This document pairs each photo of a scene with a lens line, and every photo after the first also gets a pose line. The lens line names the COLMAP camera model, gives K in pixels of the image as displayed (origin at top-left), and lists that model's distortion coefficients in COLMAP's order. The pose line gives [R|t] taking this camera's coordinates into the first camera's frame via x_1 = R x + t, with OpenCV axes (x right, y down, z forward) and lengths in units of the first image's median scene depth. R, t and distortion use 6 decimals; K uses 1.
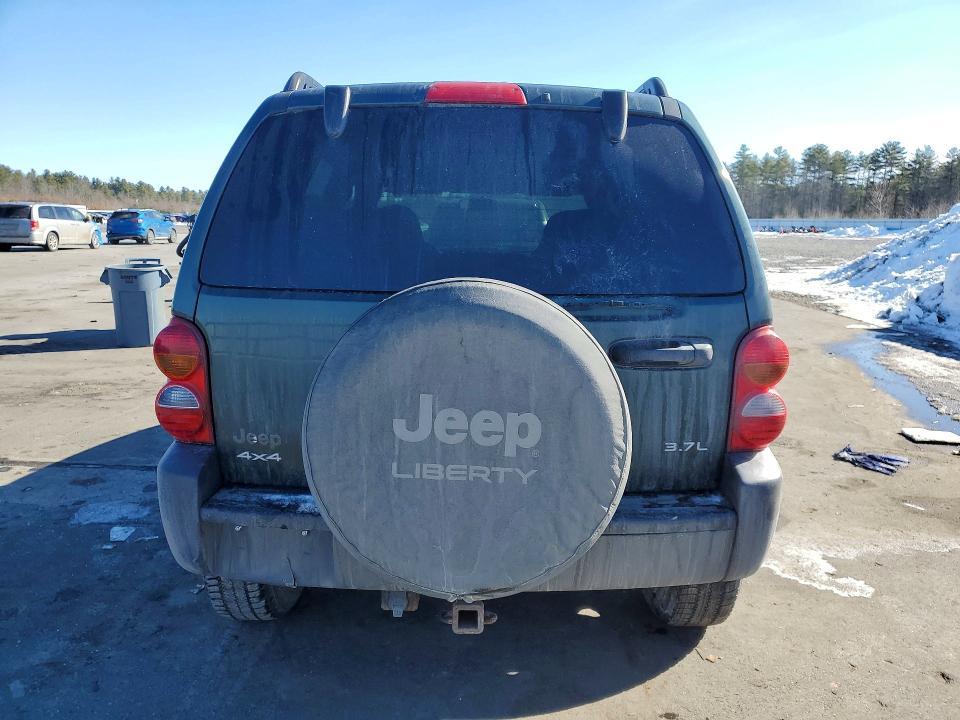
lens RADIAL K [[744.1, 0, 495.6], [0, 744.1, 362.4], [0, 0, 1]] dist [0.025154, -0.008078]
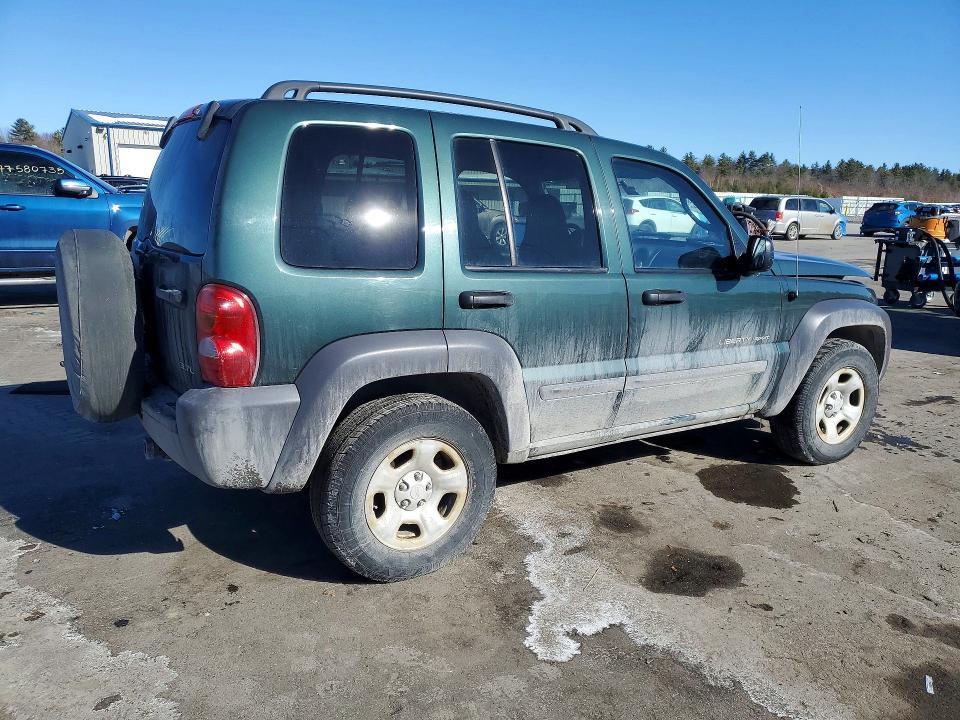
lens RADIAL K [[744.1, 0, 495.6], [0, 744.1, 362.4], [0, 0, 1]] dist [0.025154, -0.008078]
pose [[0.538900, 0.176879, -0.823590, 0.113157], [-0.168932, 0.980537, 0.100049, -0.009004], [0.825257, 0.085215, 0.558291, 0.047482]]
